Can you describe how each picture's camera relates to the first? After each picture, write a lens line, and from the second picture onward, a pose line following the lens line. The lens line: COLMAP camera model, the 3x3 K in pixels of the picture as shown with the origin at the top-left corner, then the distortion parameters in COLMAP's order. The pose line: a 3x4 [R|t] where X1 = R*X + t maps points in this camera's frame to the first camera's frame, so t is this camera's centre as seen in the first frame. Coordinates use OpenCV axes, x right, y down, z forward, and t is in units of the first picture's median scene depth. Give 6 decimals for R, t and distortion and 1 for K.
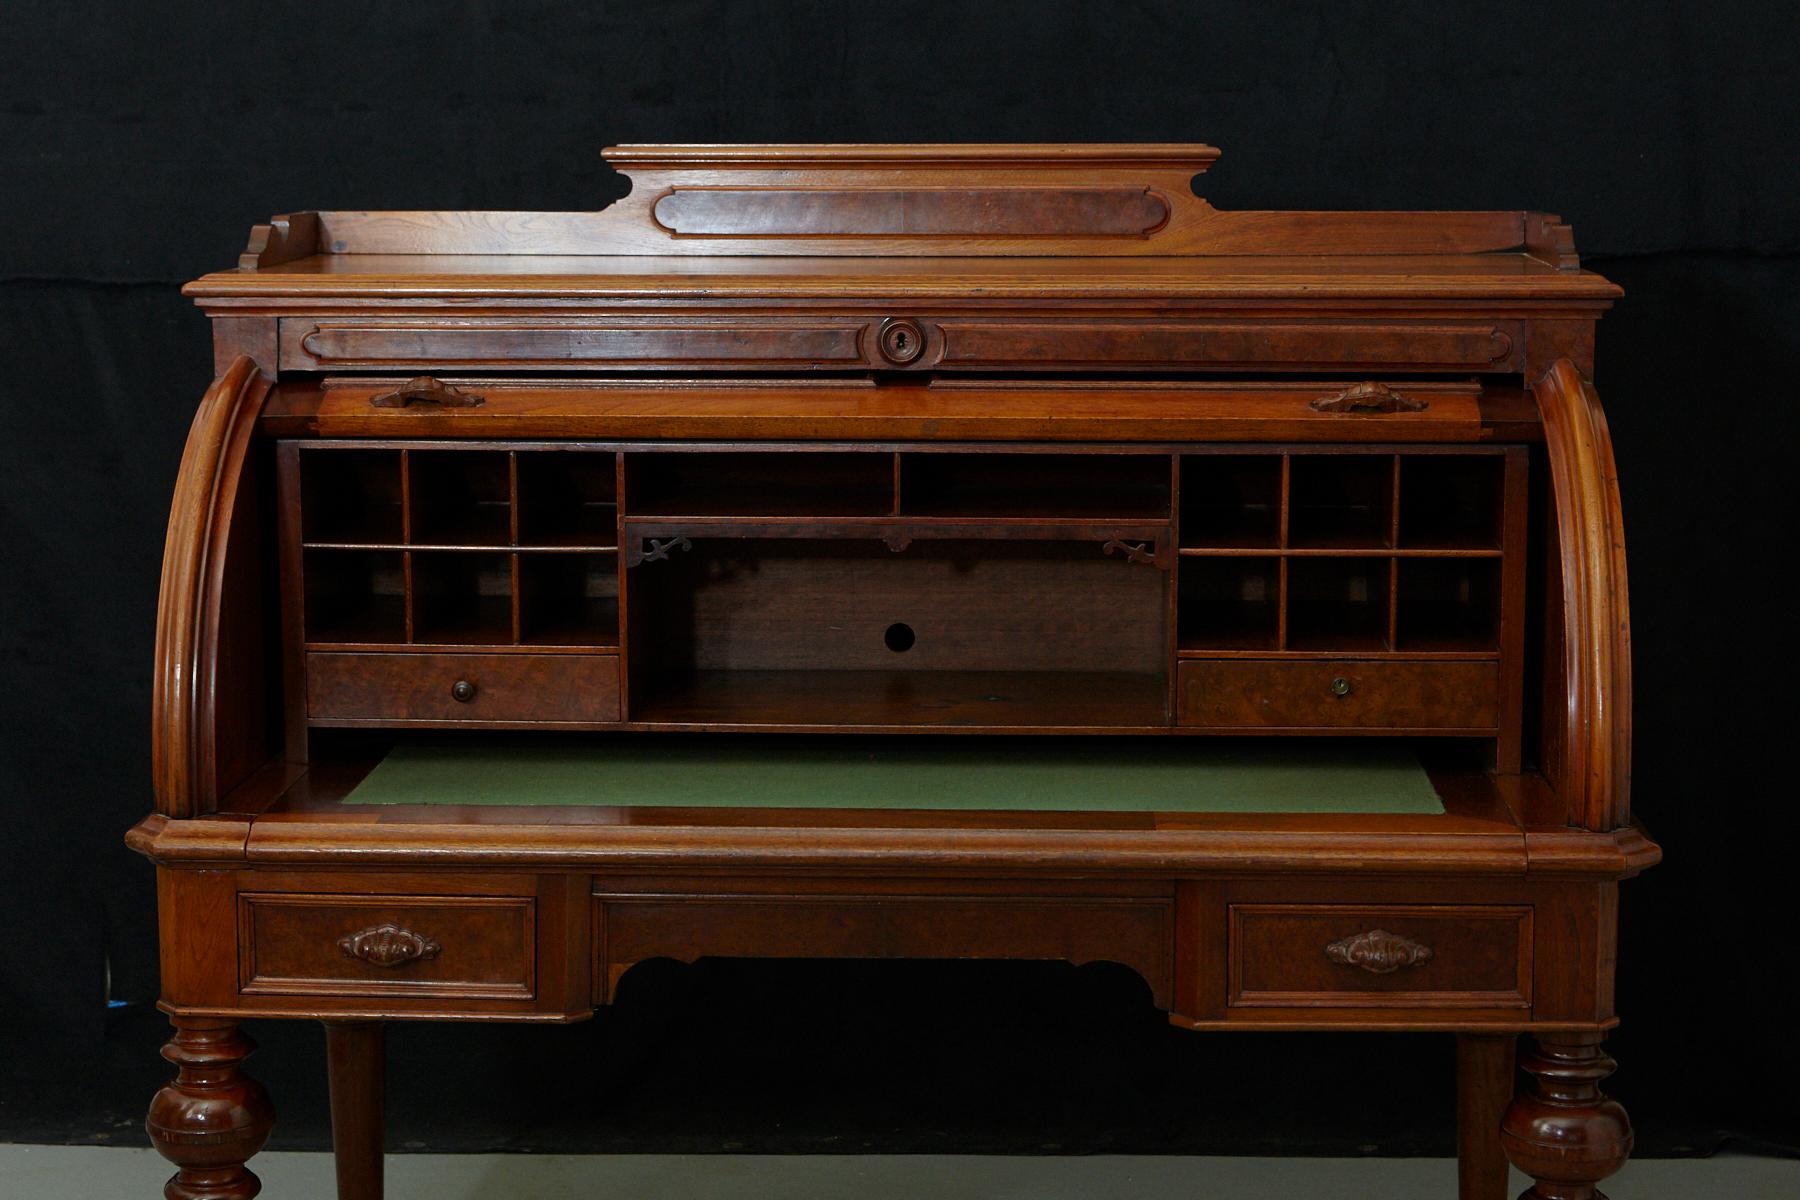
lens RADIAL K [[3536.6, 0, 948.8], [0, 3536.6, 596.1], [0, 0, 1]] dist [0.024223, -0.098171]
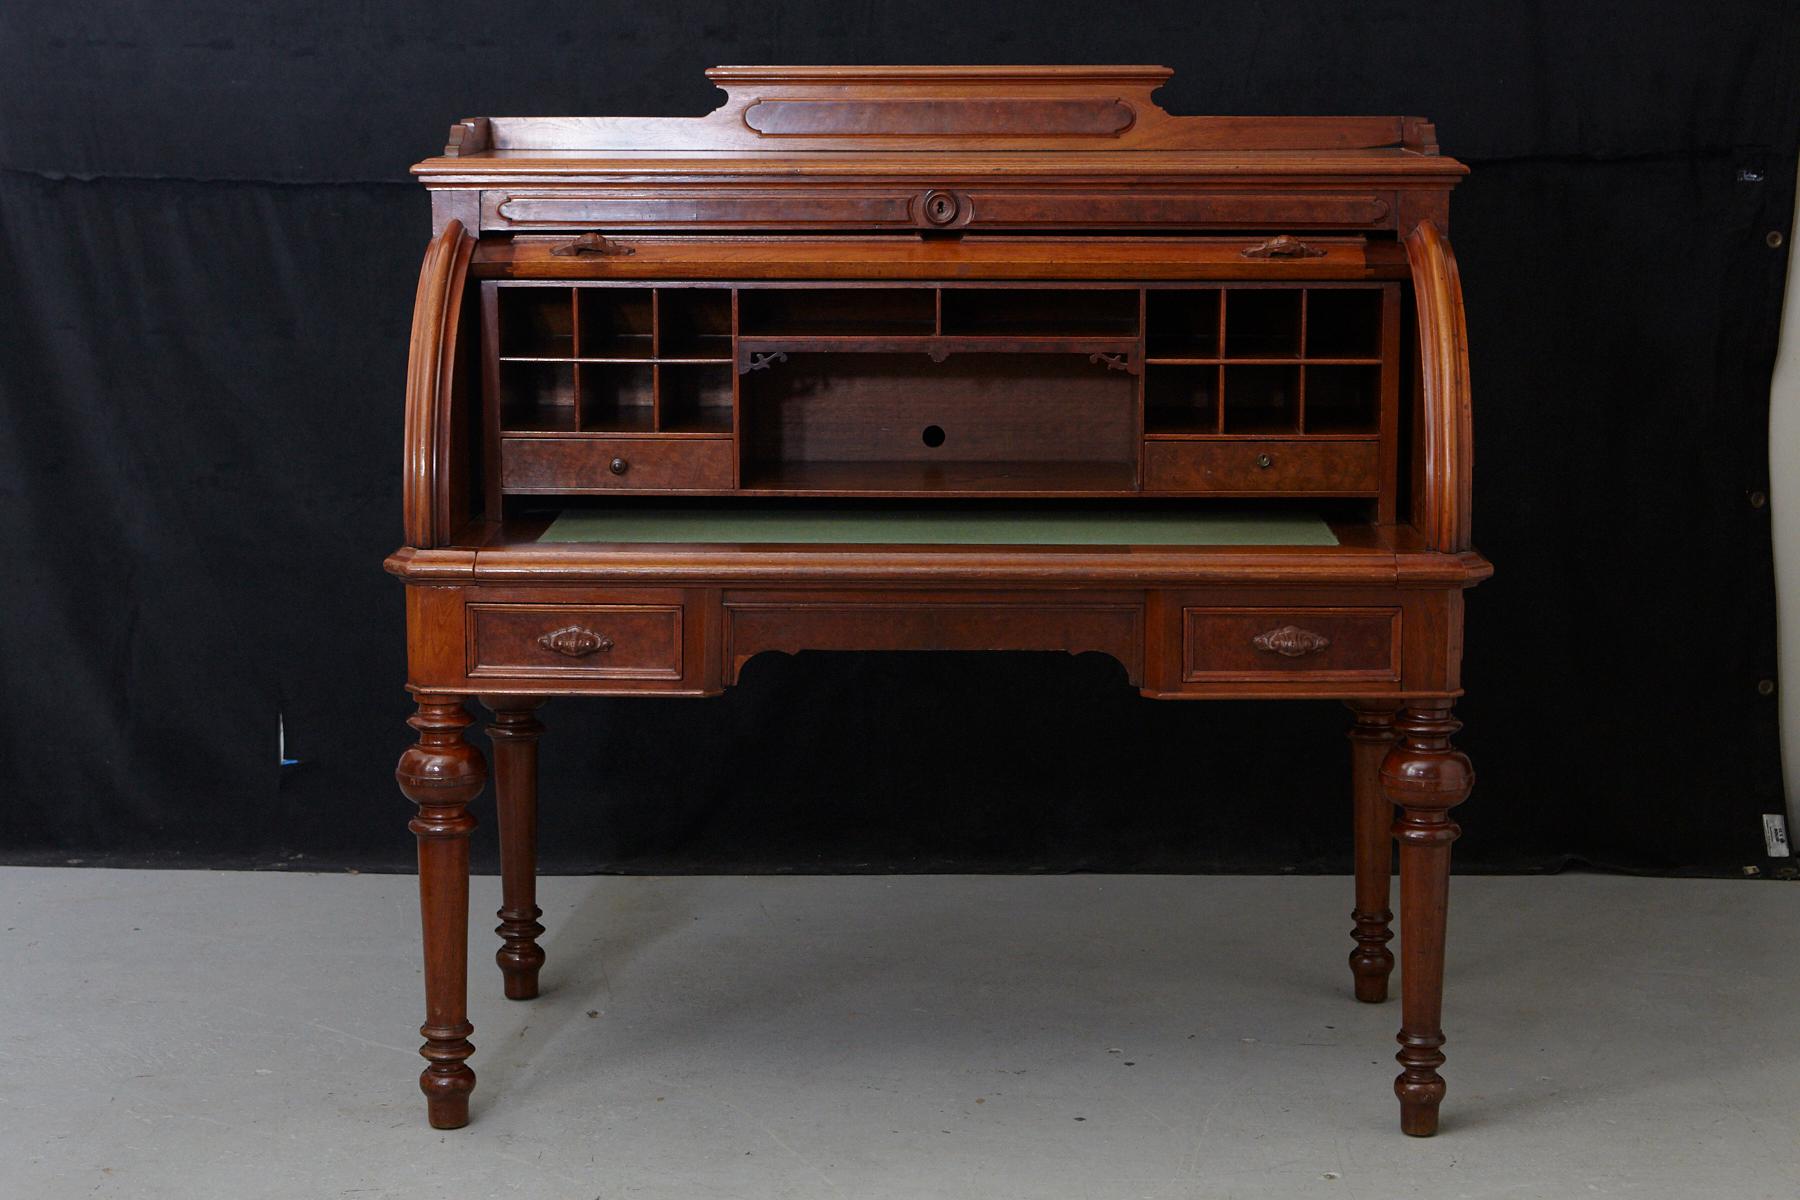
lens RADIAL K [[3536.6, 0, 948.8], [0, 3536.6, 596.1], [0, 0, 1]] dist [0.024223, -0.098171]
pose [[0.999808, -0.002787, 0.019403, -0.038636], [0.002612, 0.999956, 0.009057, 0.067538], [-0.019428, -0.009005, 0.999771, -0.374652]]
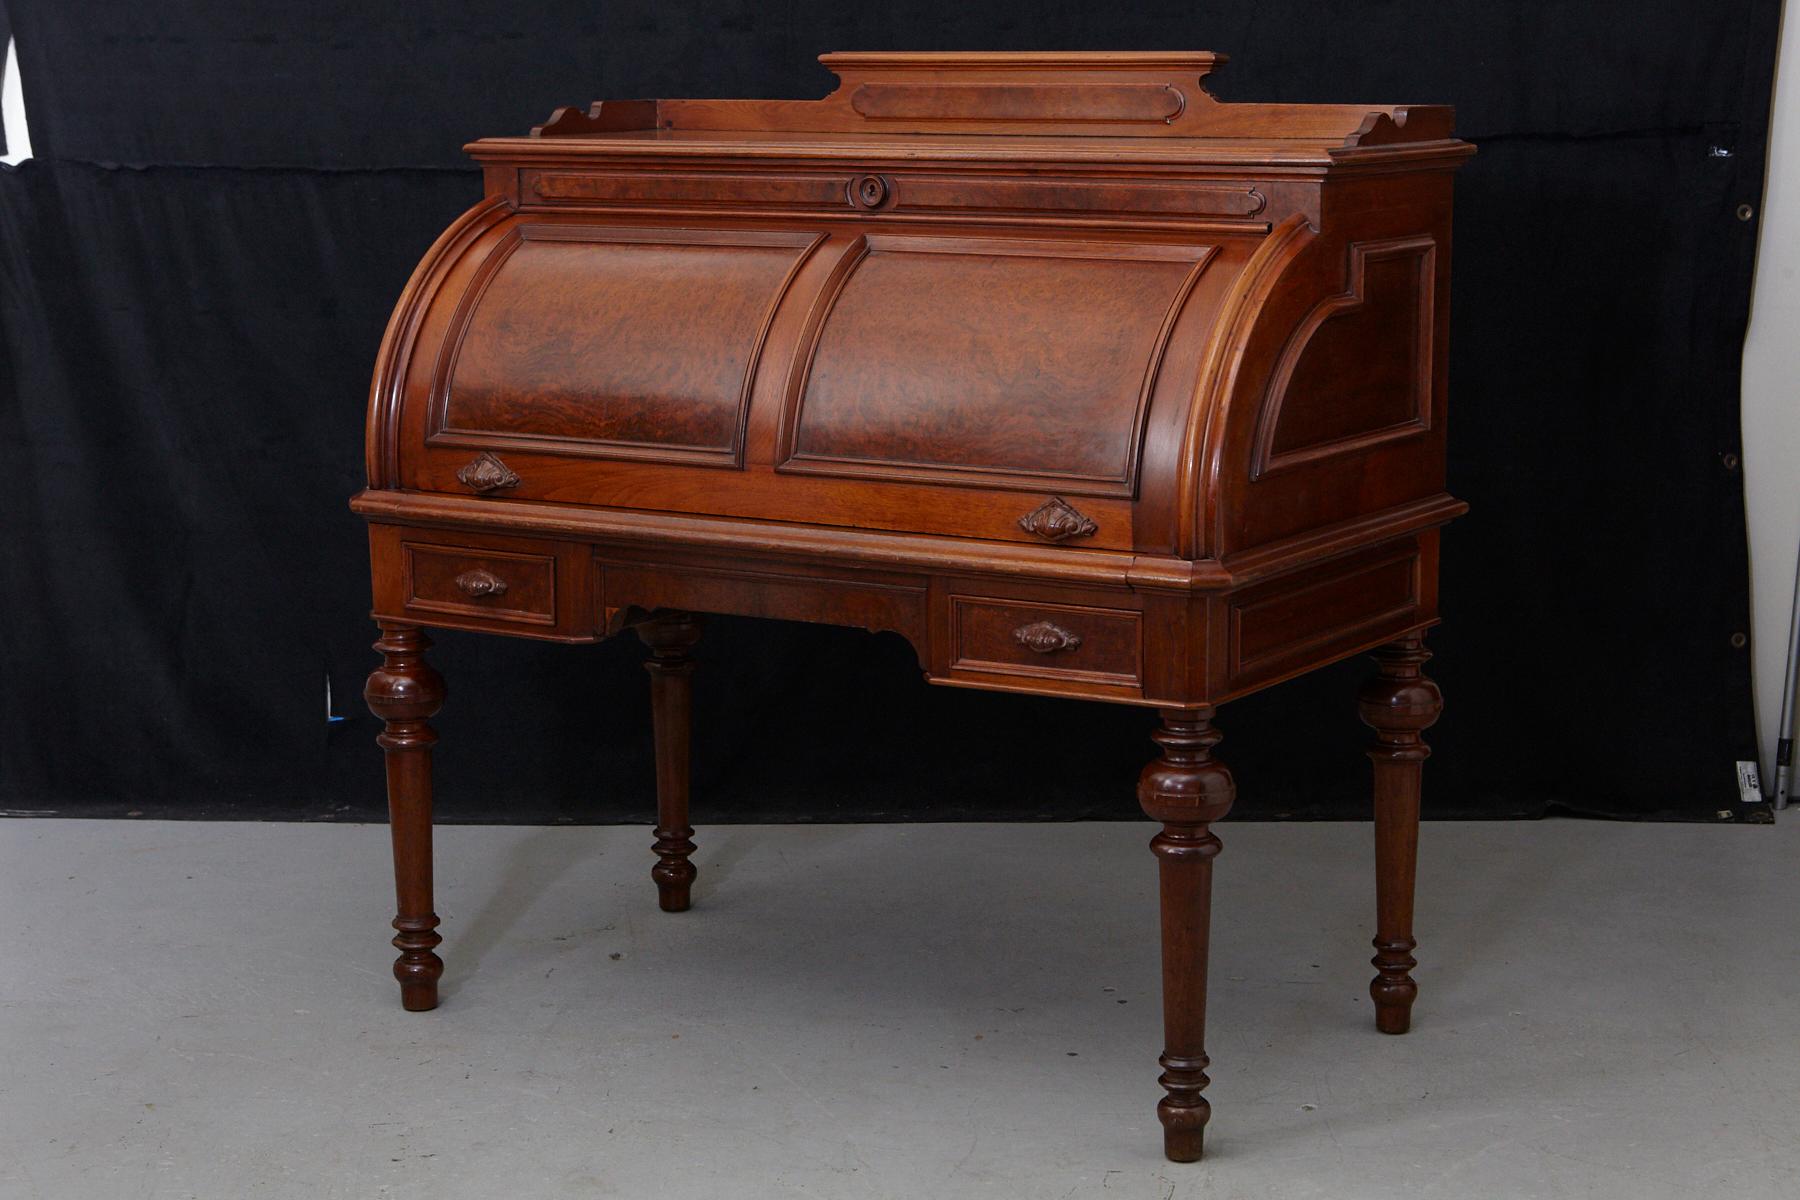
lens RADIAL K [[3536.6, 0, 948.8], [0, 3536.6, 596.1], [0, 0, 1]] dist [0.024223, -0.098171]
pose [[0.864492, 0.074391, -0.497112, 0.745210], [-0.066895, 0.997218, 0.032896, 0.040800], [0.498176, 0.004816, 0.867063, -0.199304]]
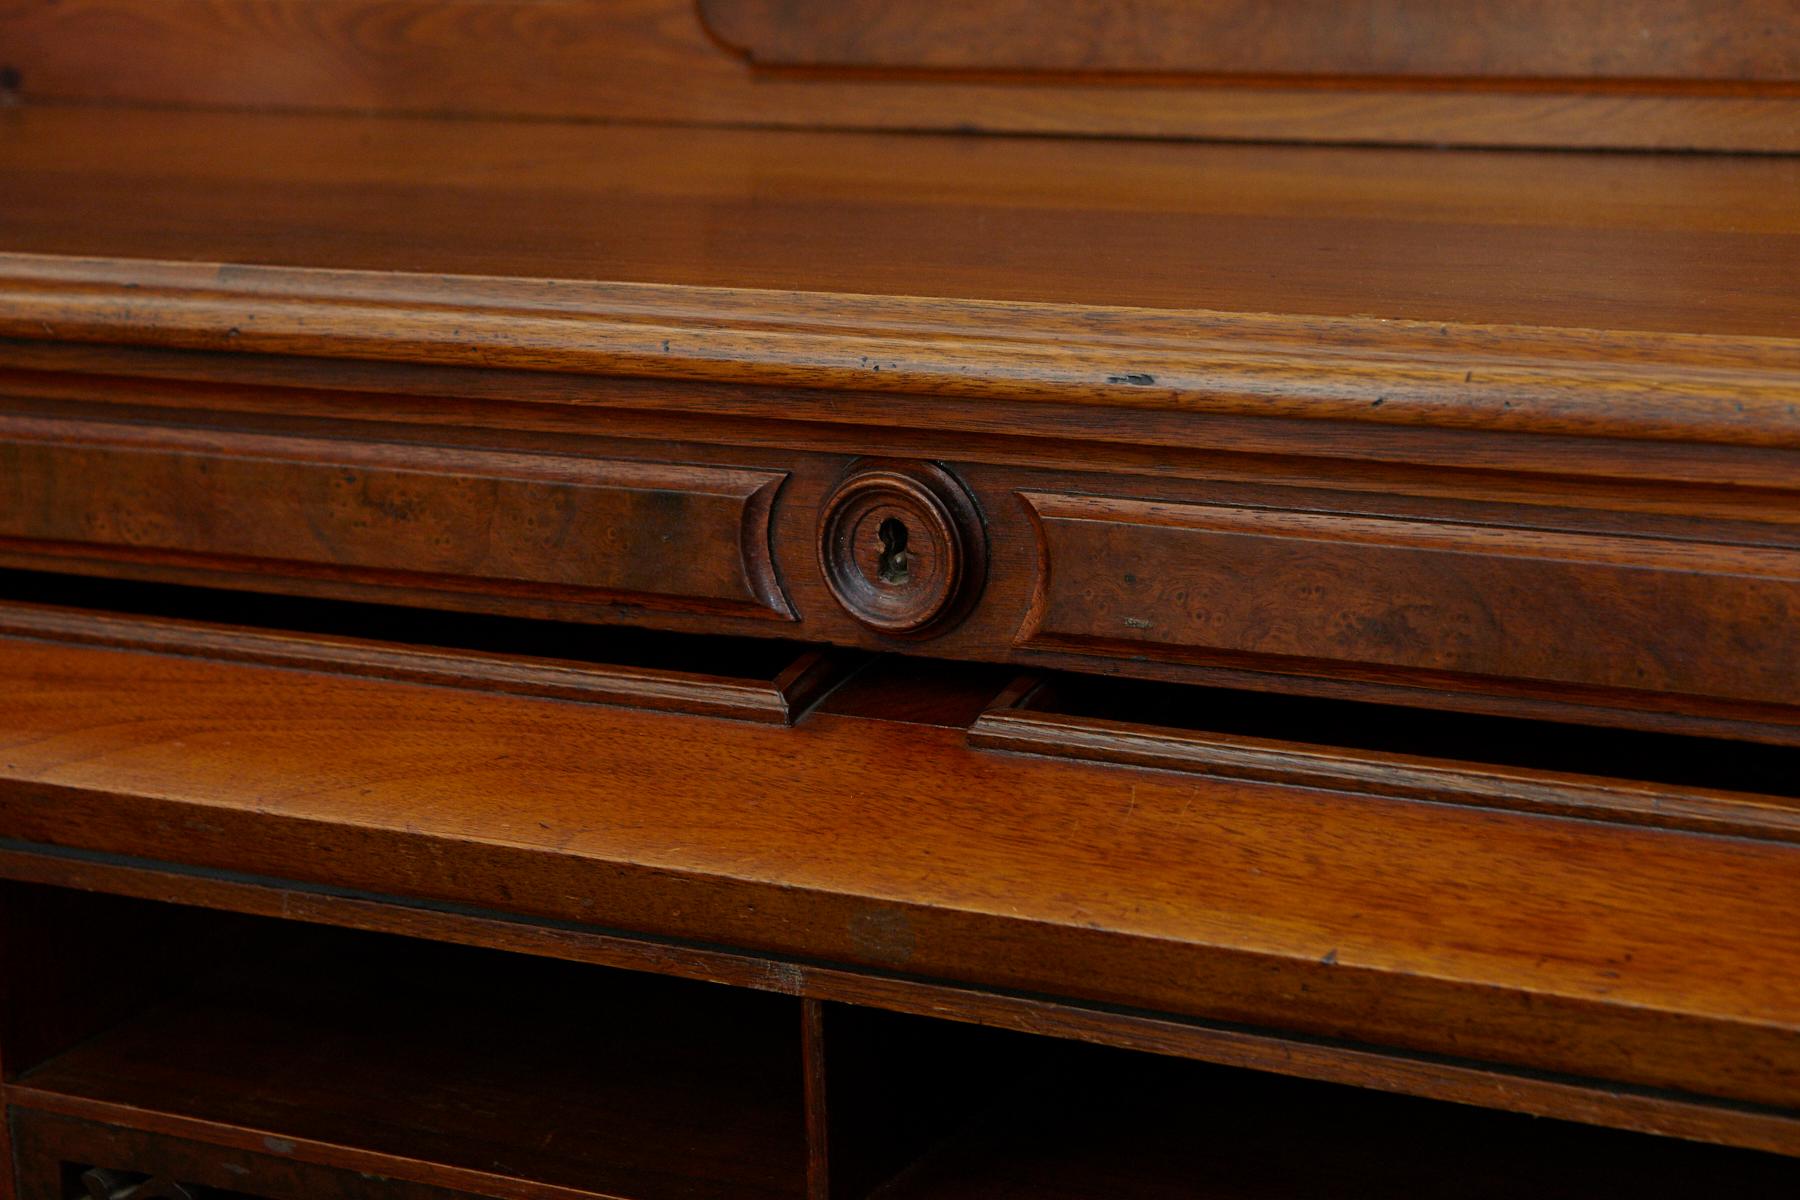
lens RADIAL K [[3536.6, 0, 948.8], [0, 3536.6, 596.1], [0, 0, 1]] dist [0.024223, -0.098171]
pose [[0.903101, 0.077531, -0.422372, 0.104075], [-0.041650, 0.994744, 0.093543, -0.096650], [0.427404, -0.066887, 0.901583, 0.797886]]
